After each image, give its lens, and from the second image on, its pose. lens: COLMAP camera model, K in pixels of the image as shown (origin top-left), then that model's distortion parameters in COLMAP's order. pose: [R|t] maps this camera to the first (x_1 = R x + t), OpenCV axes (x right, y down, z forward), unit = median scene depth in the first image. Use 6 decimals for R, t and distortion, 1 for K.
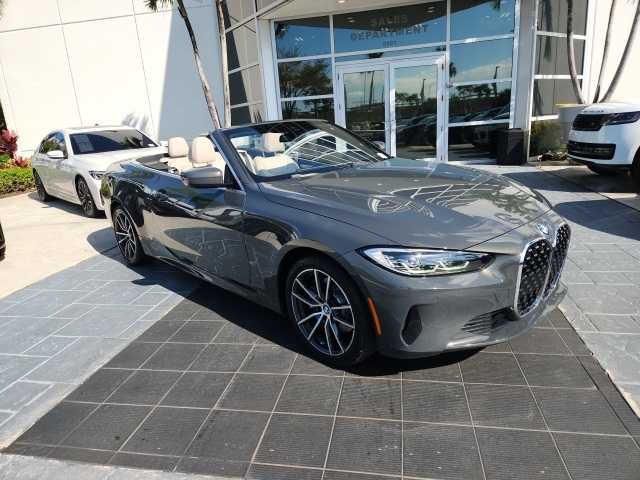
lens RADIAL K [[429.6, 0, 321.7], [0, 429.6, 236.7], [0, 0, 1]] dist [0.054906, -0.049690]
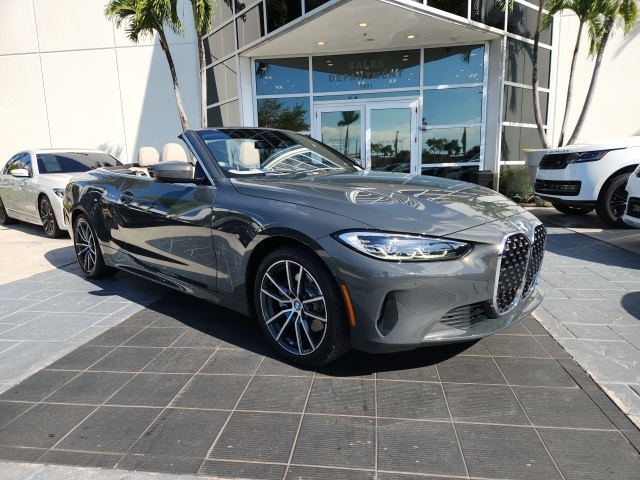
lens RADIAL K [[429.6, 0, 321.5], [0, 429.6, 243.4], [0, 0, 1]] dist [0.054906, -0.049690]
pose [[0.997713, 0.032528, 0.059256, 0.003030], [-0.026968, 0.995363, -0.092331, 0.094882], [-0.061985, 0.090522, 0.993964, 0.043439]]
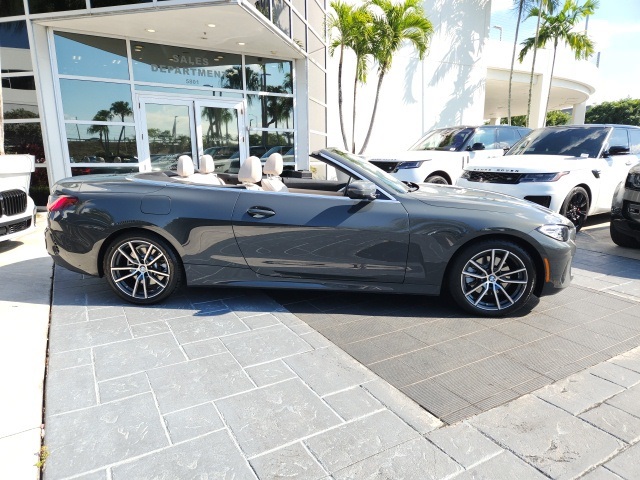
lens RADIAL K [[429.6, 0, 332.6], [0, 429.6, 238.2], [0, 0, 1]] dist [0.054906, -0.049690]
pose [[0.741210, -0.059150, 0.668662, -1.056062], [0.120615, 0.991634, -0.045981, 0.030787], [-0.660348, 0.114733, 0.742144, 0.213217]]
